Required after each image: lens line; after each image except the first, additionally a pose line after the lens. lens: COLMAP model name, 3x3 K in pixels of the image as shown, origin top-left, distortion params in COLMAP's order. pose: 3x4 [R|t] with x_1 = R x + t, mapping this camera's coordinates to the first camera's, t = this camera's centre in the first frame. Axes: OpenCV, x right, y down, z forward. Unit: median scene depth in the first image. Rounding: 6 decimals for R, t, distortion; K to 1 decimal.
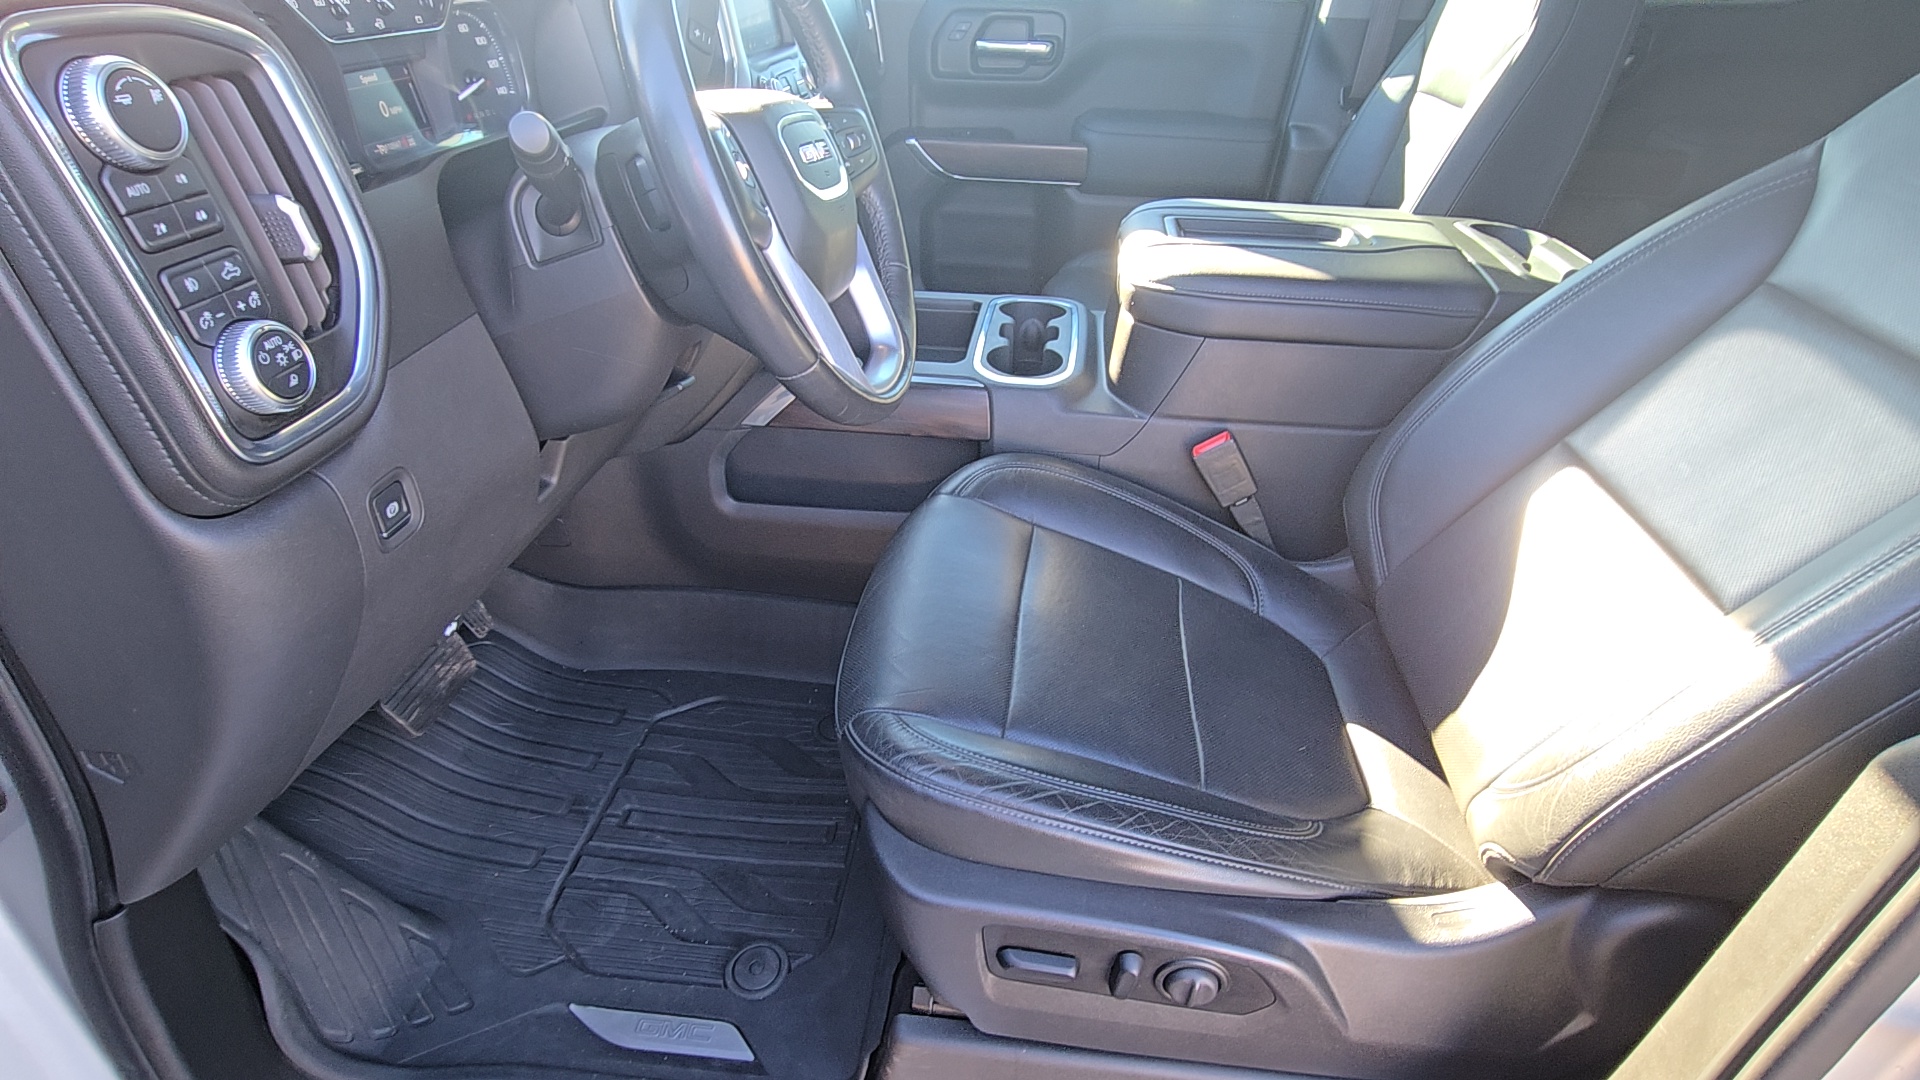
lens RADIAL K [[971.1, 0, 960.0], [0, 971.1, 540.0], [0, 0, 1]] dist [0.005277, 0.000621]
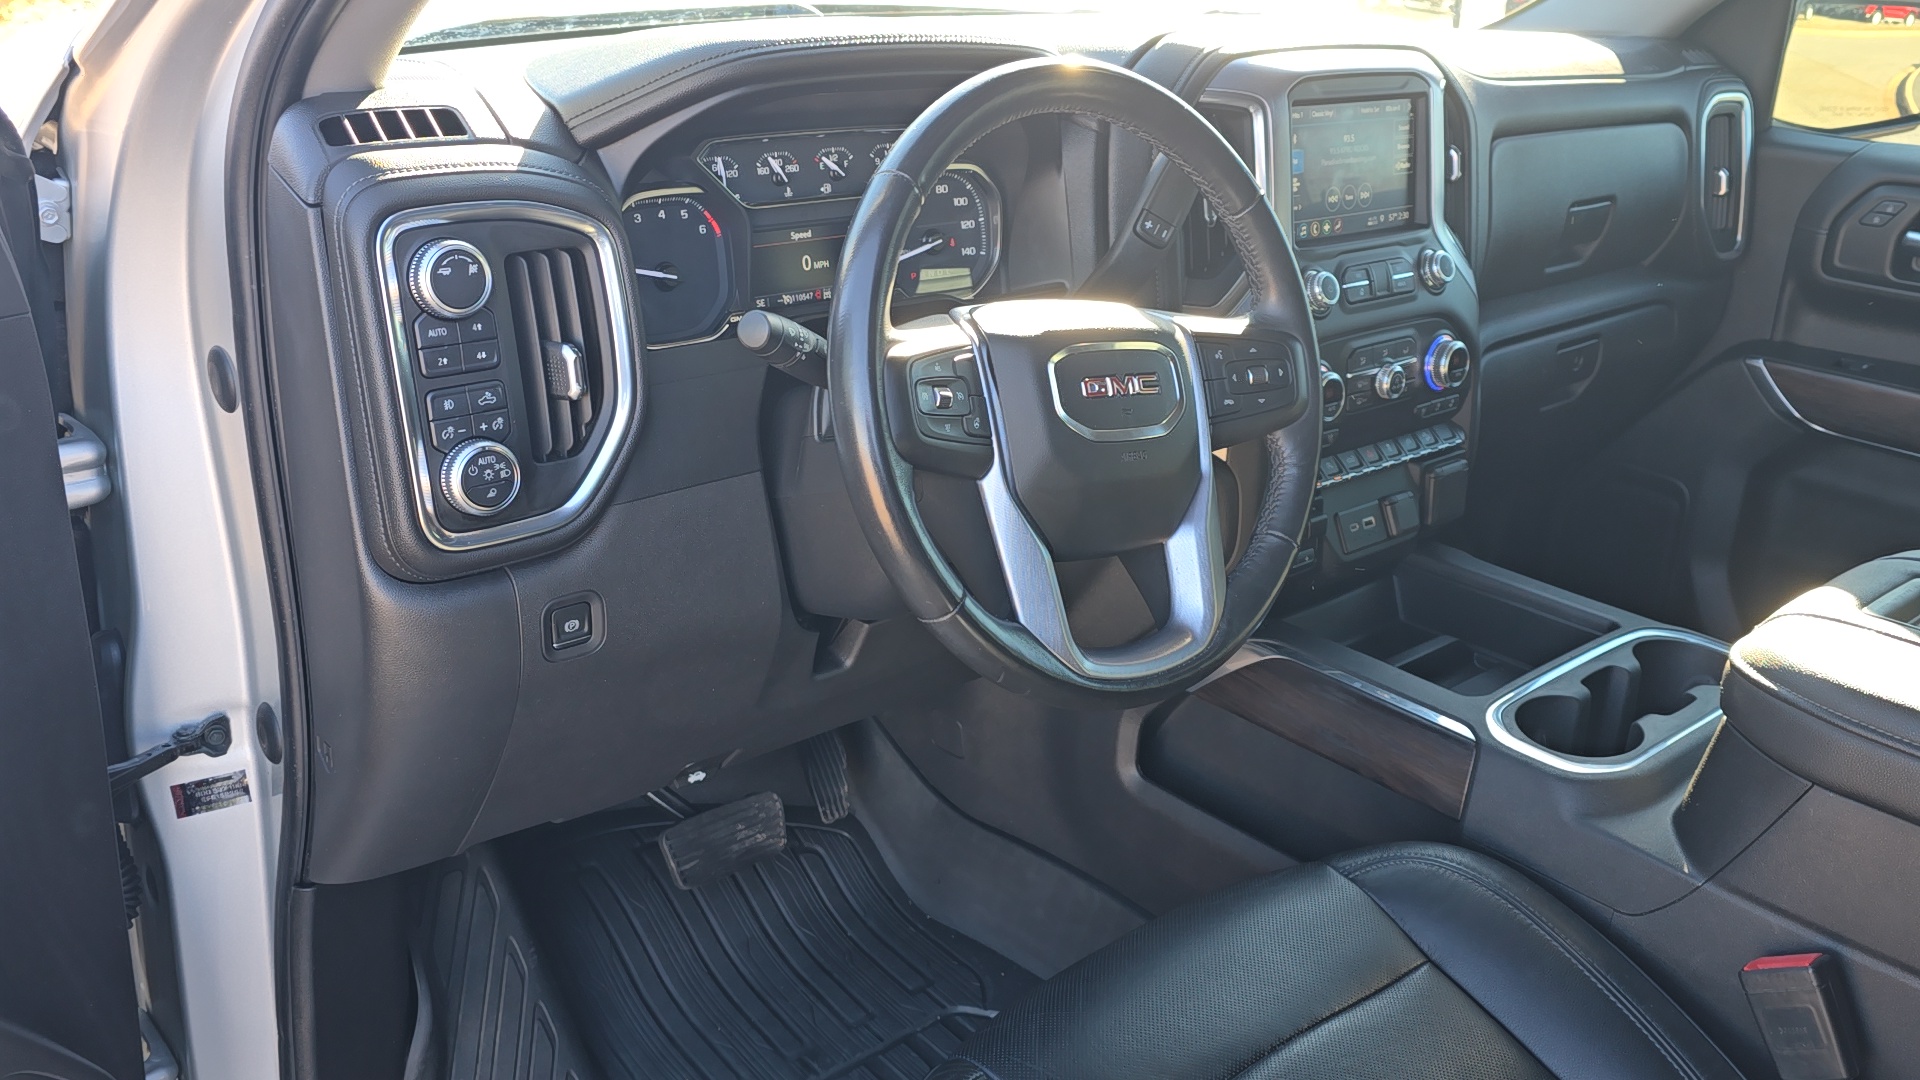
lens RADIAL K [[1594.0, 0, 983.0], [0, 1594.0, 536.1], [0, 0, 1]] dist [-0.010187, 0.003693]
pose [[0.744166, 0.254602, -0.617571, 0.777095], [-0.374075, 0.924791, -0.069498, -0.163771], [0.553430, 0.282736, 0.783438, -0.137711]]
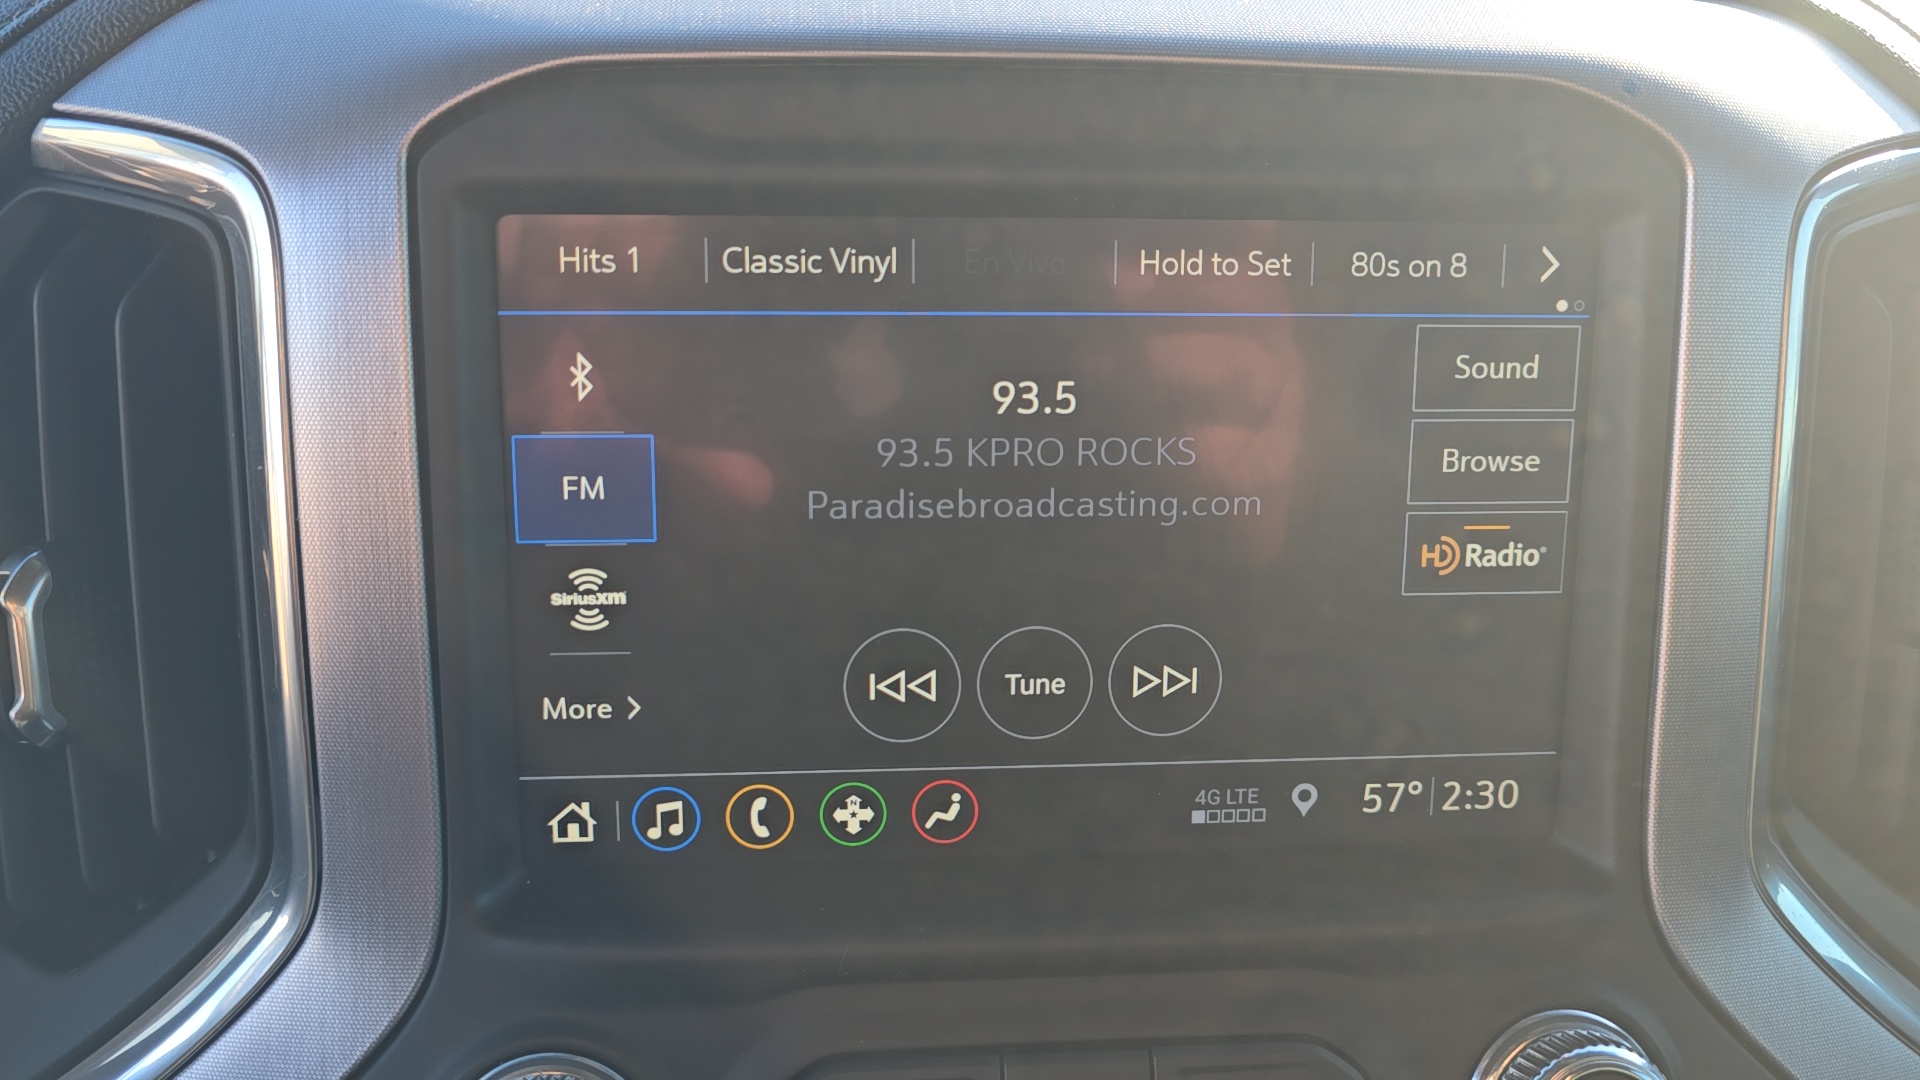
lens RADIAL K [[1650.6, 0, 960.0], [0, 1650.6, 540.0], [0, 0, 1]] dist [-0.019161, -0.000210]
pose [[0.192210, 0.304323, -0.932975, 0.047281], [-0.524514, 0.835374, 0.164428, -1.081667], [0.829422, 0.457754, 0.320189, 1.640811]]
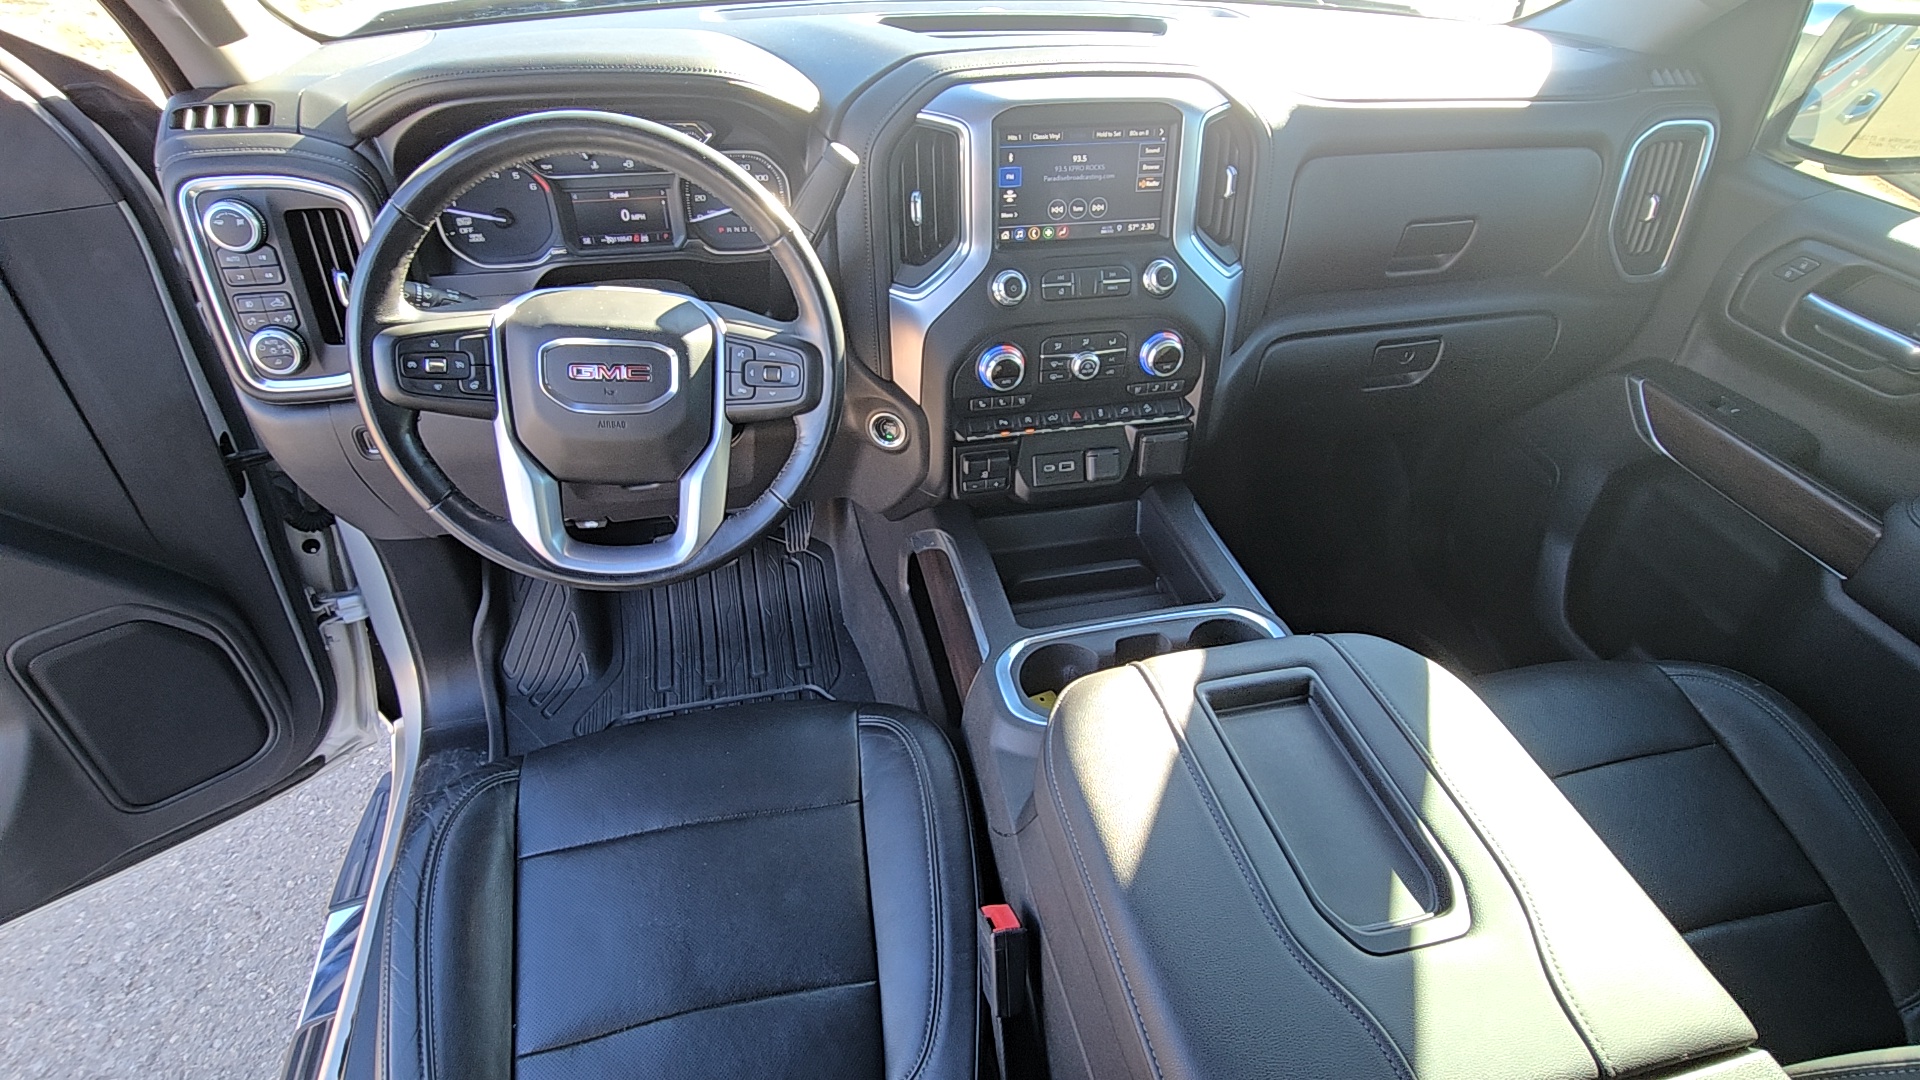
lens RADIAL K [[975.9, 0, 975.7], [0, 975.9, 543.1], [0, 0, 1]] dist [0.003254, 0.000041]
pose [[0.347258, 0.573751, -0.741769, 1.172651], [-0.515677, 0.777495, 0.359971, -1.047949], [0.783255, 0.257511, 0.565862, 0.866078]]
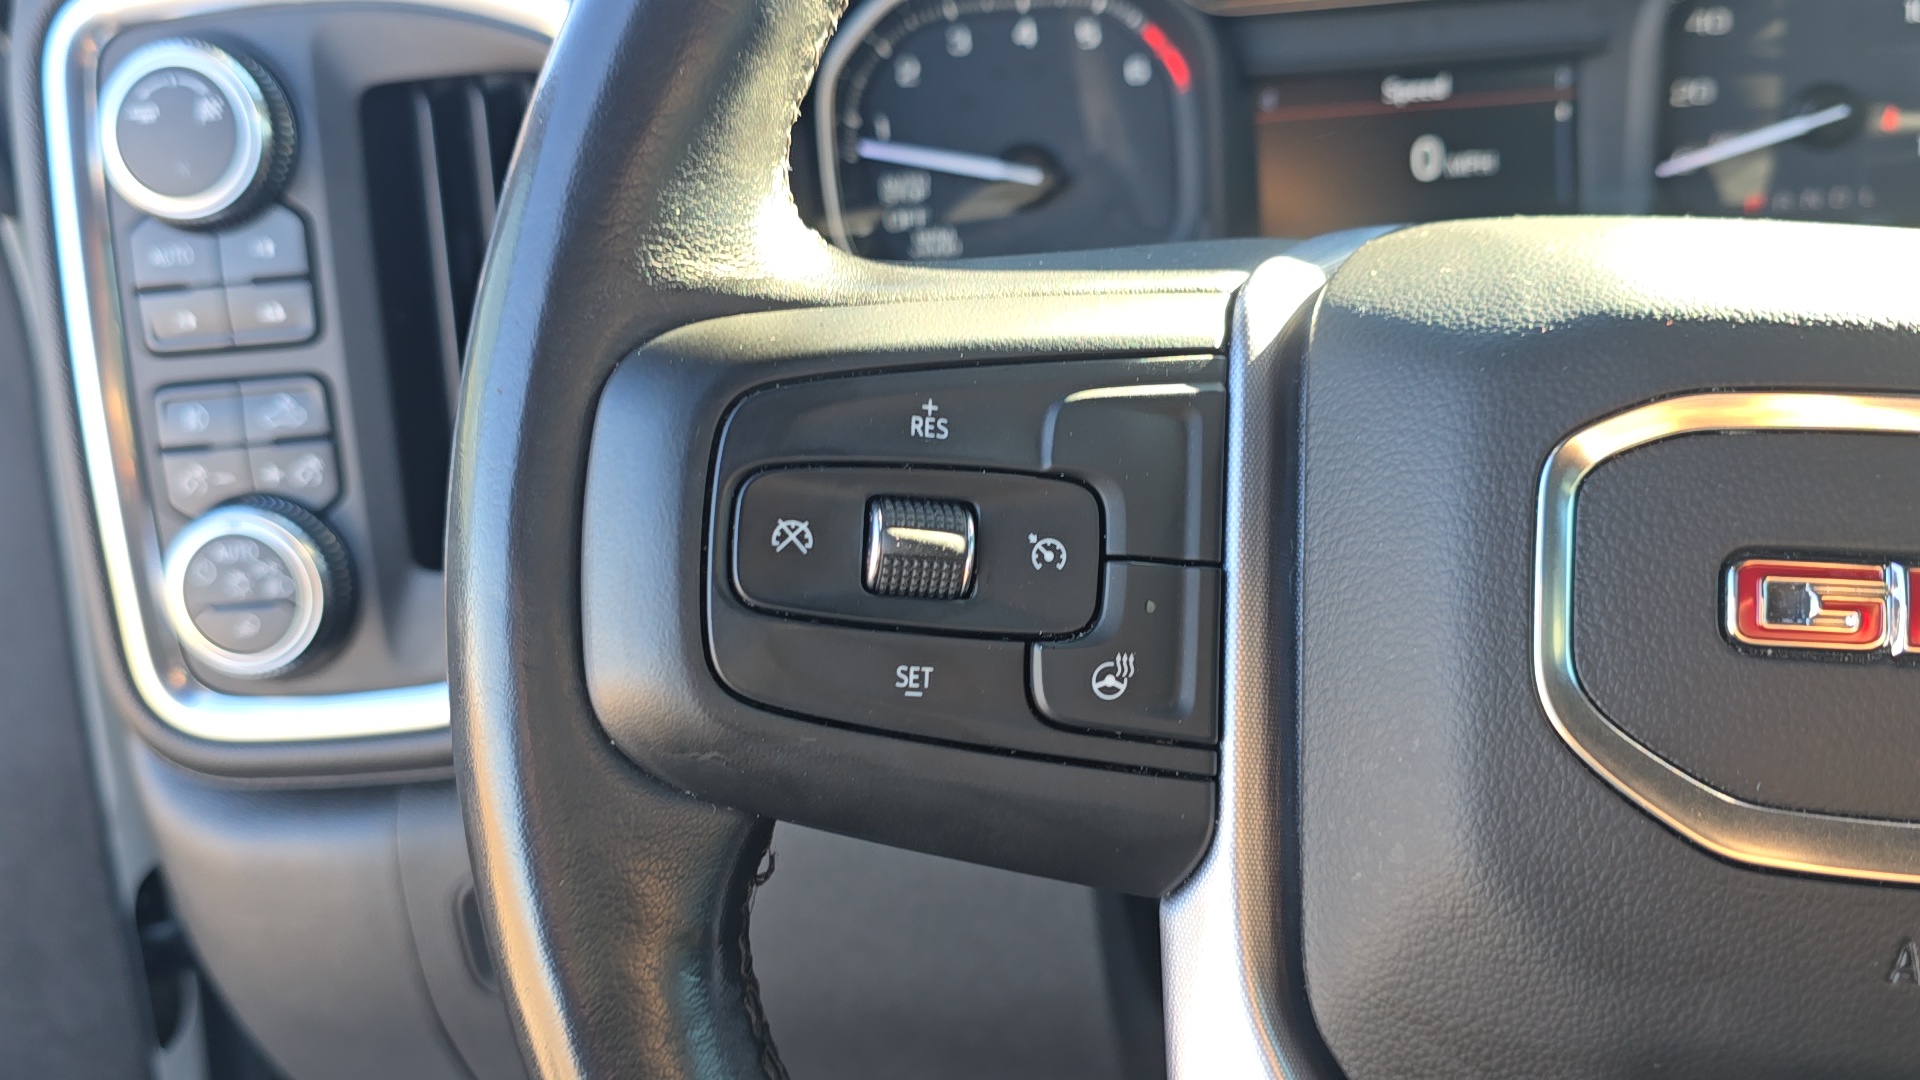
lens RADIAL K [[1691.1, 0, 1002.3], [0, 1691.1, 547.3], [0, 0, 1]] dist [-0.008018, -0.089676]
pose [[0.092075, 0.317561, -0.943757, 0.146176], [-0.454326, 0.856777, 0.243968, -0.481756], [0.886064, 0.406310, 0.223164, 0.913429]]
